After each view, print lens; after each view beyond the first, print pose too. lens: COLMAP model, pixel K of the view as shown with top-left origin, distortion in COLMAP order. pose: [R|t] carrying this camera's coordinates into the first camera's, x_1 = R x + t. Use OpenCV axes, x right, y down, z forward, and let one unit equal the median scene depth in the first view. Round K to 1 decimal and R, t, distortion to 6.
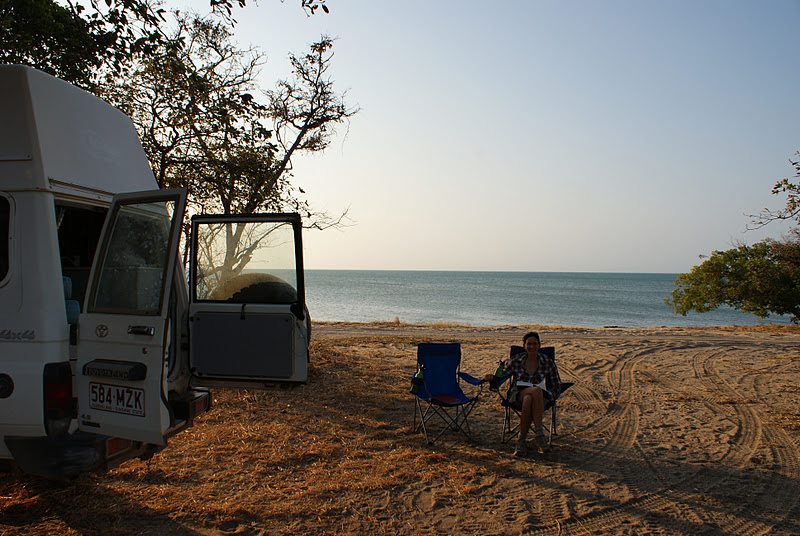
lens RADIAL K [[635.4, 0, 400.0], [0, 635.4, 268.0], [0, 0, 1]] dist [-0.093763, 0.000276]
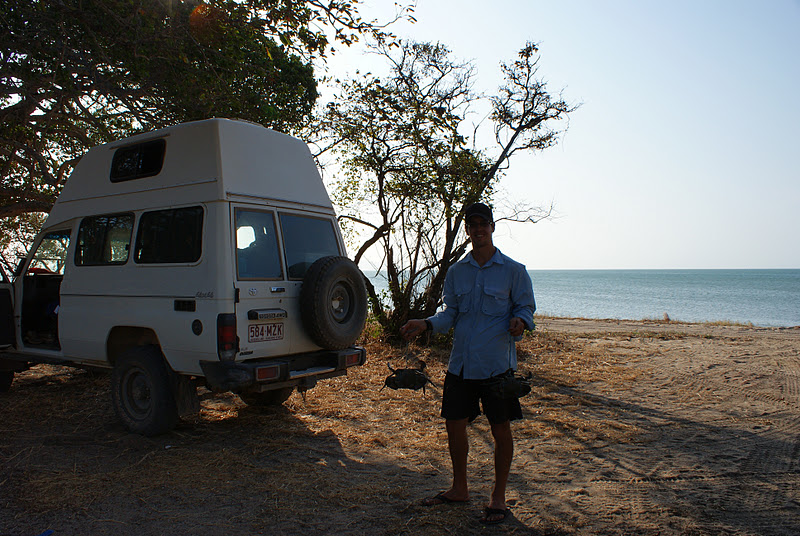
lens RADIAL K [[635.4, 0, 400.0], [0, 635.4, 268.0], [0, 0, 1]] dist [-0.093763, 0.000276]
pose [[0.901898, -0.012012, -0.431782, 0.131367], [0.013106, 0.999914, -0.000442, 0.012610], [0.431751, -0.005261, 0.901978, -0.056921]]
